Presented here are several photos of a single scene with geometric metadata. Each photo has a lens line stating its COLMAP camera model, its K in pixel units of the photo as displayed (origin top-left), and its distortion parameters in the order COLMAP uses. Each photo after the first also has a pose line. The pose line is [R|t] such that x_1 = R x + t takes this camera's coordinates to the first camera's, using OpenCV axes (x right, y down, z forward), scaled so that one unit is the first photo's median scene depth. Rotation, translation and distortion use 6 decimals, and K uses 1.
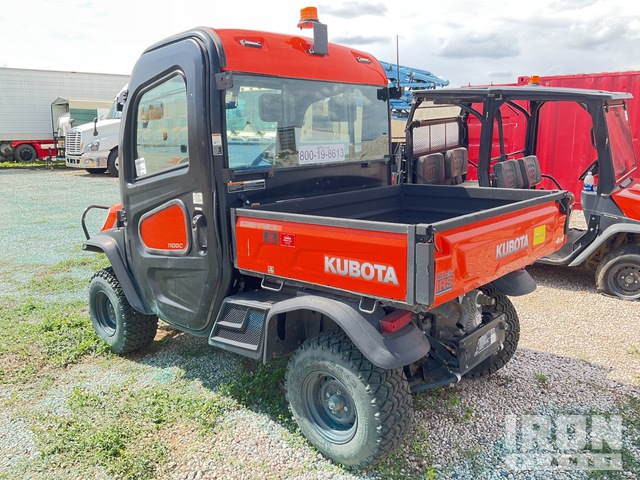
lens RADIAL K [[649.9, 0, 320.5], [0, 649.9, 269.0], [0, 0, 1]] dist [-0.168575, 0.001536]
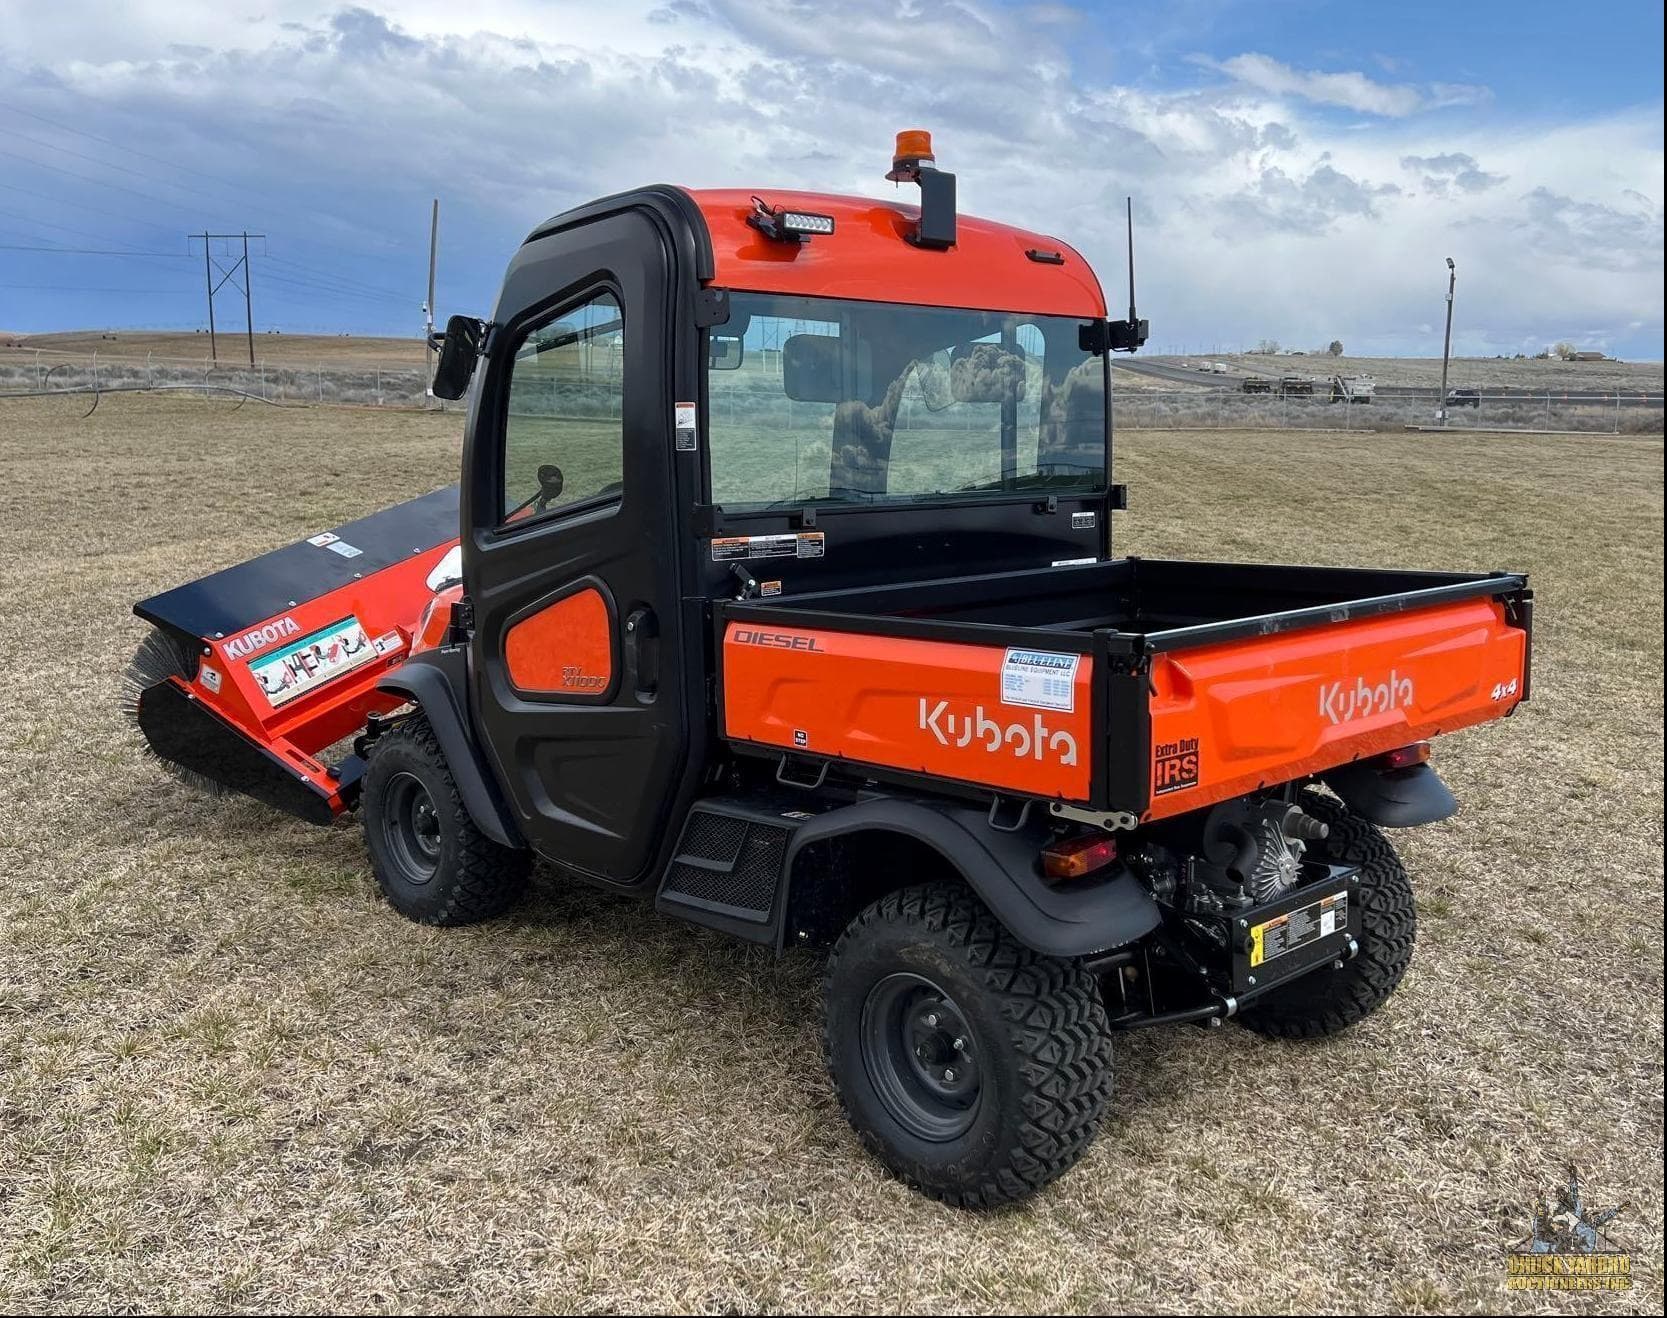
lens RADIAL K [[1662.7, 0, 833.5], [0, 1662.7, 659.0], [0, 0, 1]] dist [-0.005717, -0.003232]
pose [[0.996622, 0.025424, -0.078087, 0.030087], [-0.030769, 0.997209, -0.068029, 0.022145], [0.076140, 0.070202, 0.994623, -0.113466]]
